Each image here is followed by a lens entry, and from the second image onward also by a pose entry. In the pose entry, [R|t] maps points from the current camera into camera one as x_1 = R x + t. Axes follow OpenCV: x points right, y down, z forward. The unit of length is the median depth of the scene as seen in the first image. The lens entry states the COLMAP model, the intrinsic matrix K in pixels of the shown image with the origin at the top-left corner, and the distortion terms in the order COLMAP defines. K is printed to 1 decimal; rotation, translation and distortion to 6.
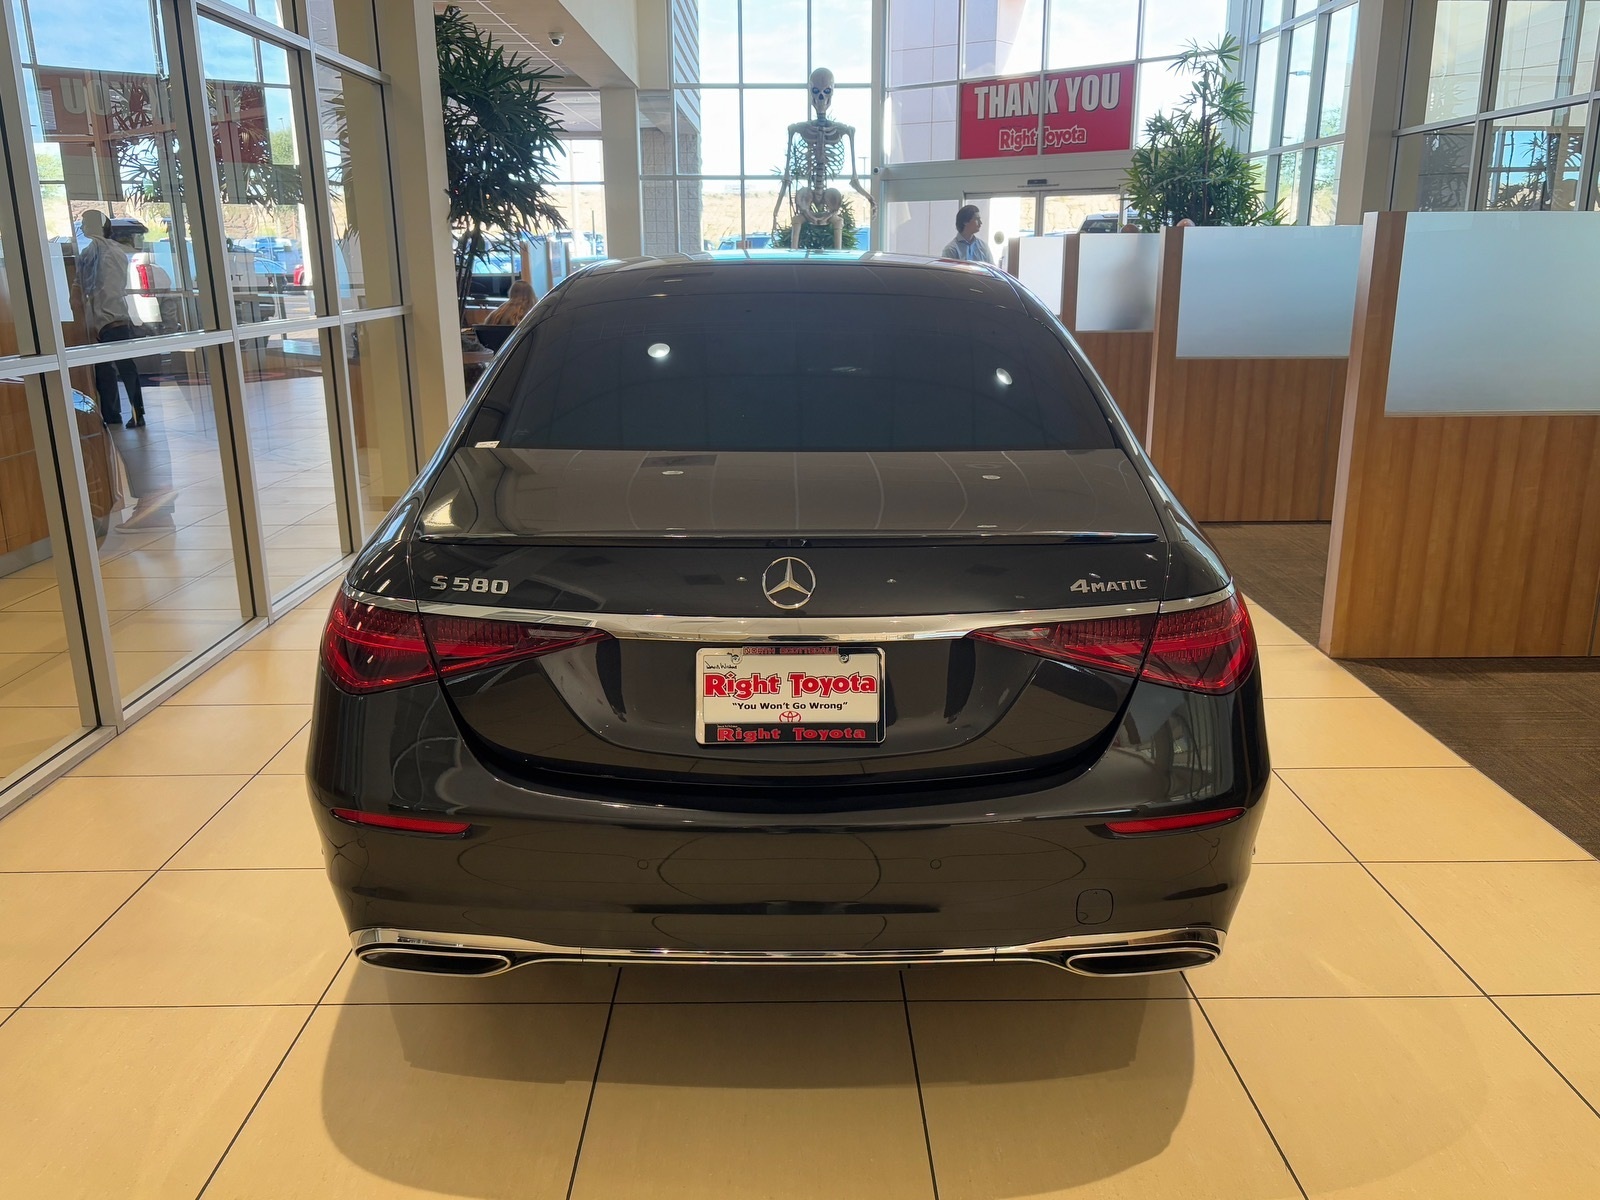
lens RADIAL K [[1272.4, 0, 805.3], [0, 1272.4, 597.1], [0, 0, 1]] dist [0.013102, -0.006176]
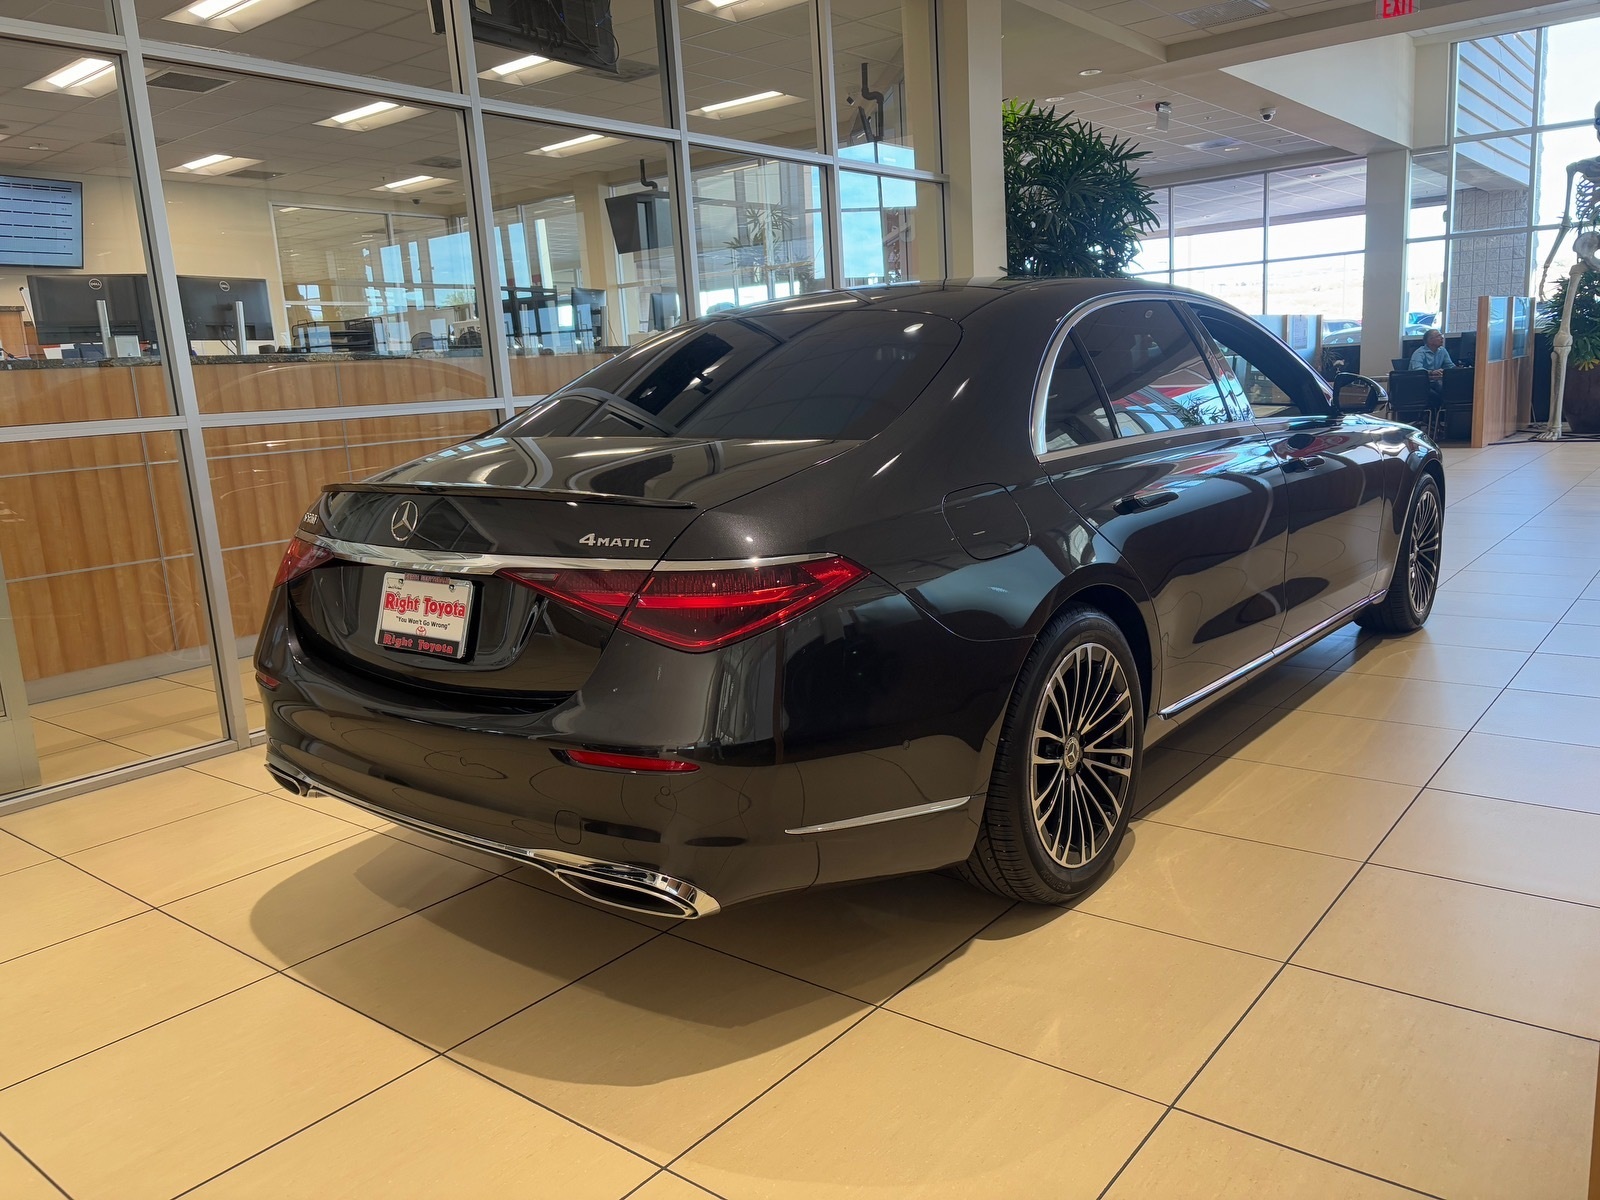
lens RADIAL K [[1211.0, 0, 787.9], [0, 1211.0, 607.2], [0, 0, 1]] dist [0.017319, -0.020821]
pose [[0.773928, 0.081284, -0.628035, 1.028091], [-0.113650, 0.993455, -0.011473, 0.042820], [0.622992, 0.080255, 0.778101, 0.282901]]
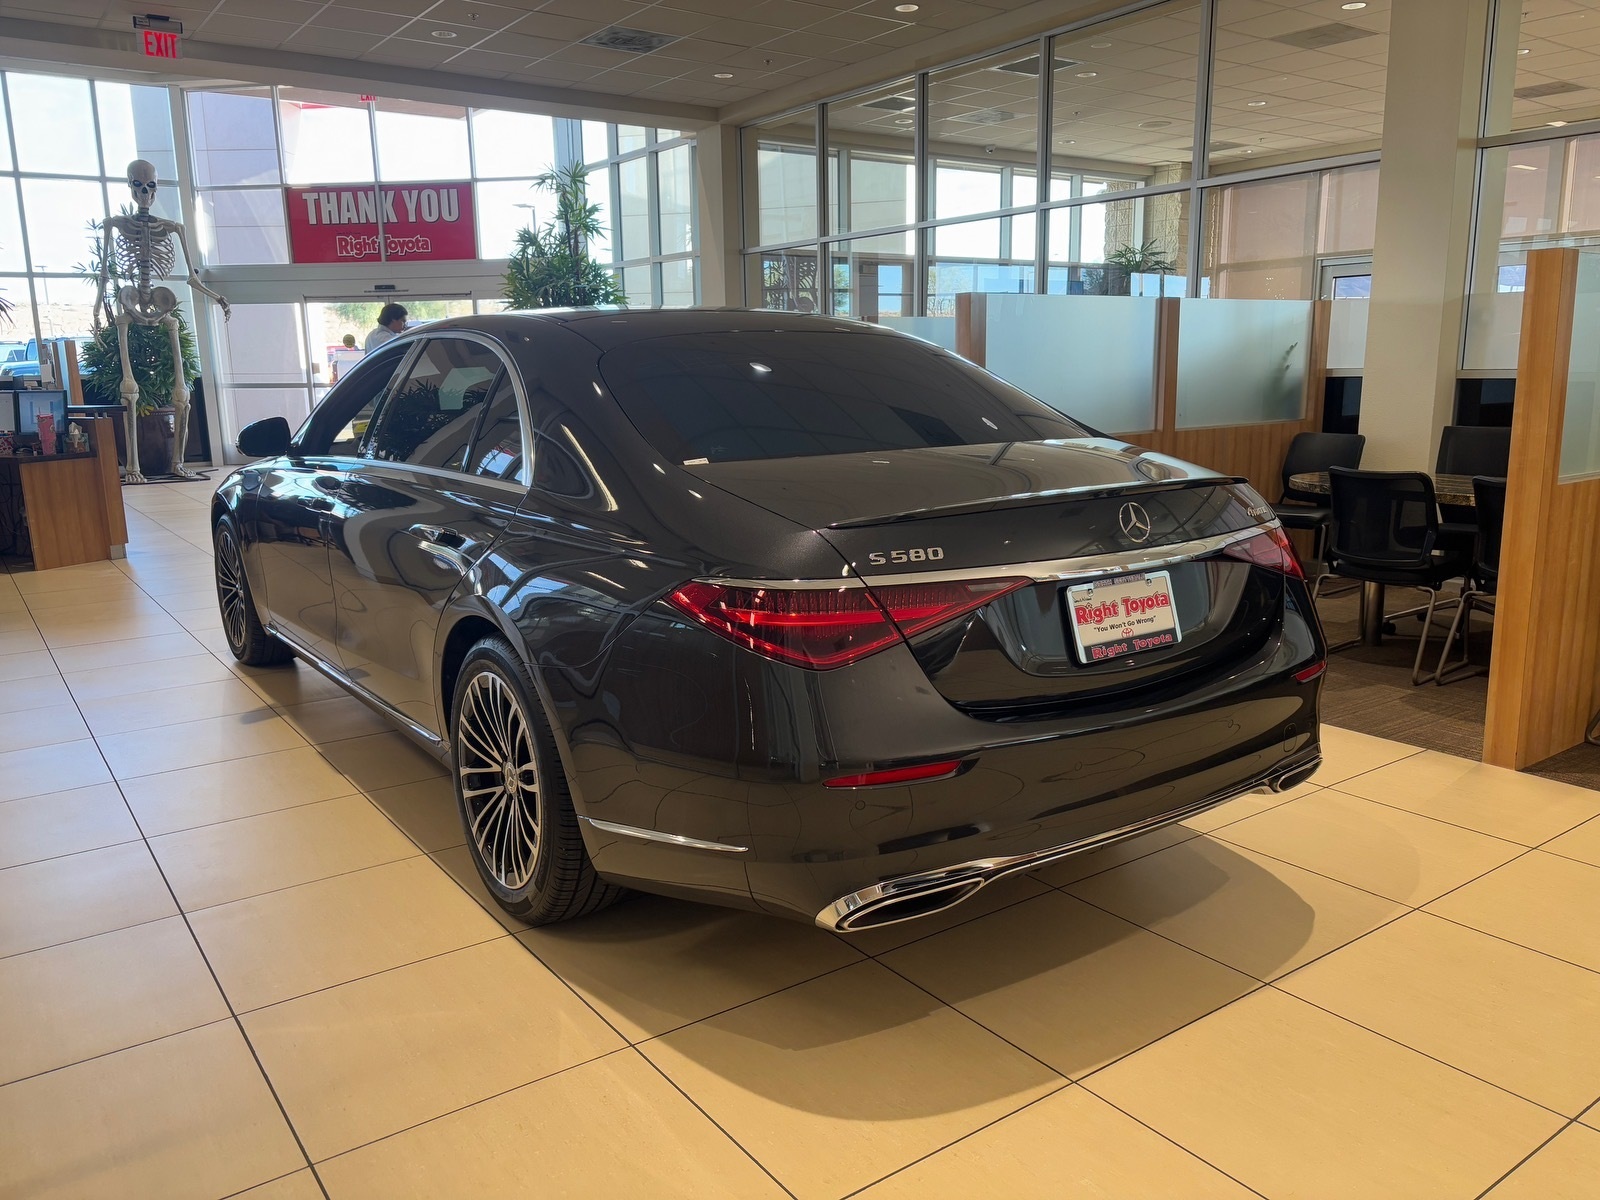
lens RADIAL K [[1211.0, 0, 833.3], [0, 1211.0, 601.4], [0, 0, 1]] dist [0.017319, -0.020821]
pose [[0.816936, -0.120045, 0.564096, -0.926425], [0.160745, 0.986732, -0.022807, 0.043813], [-0.553874, 0.109308, 0.825394, 0.161905]]
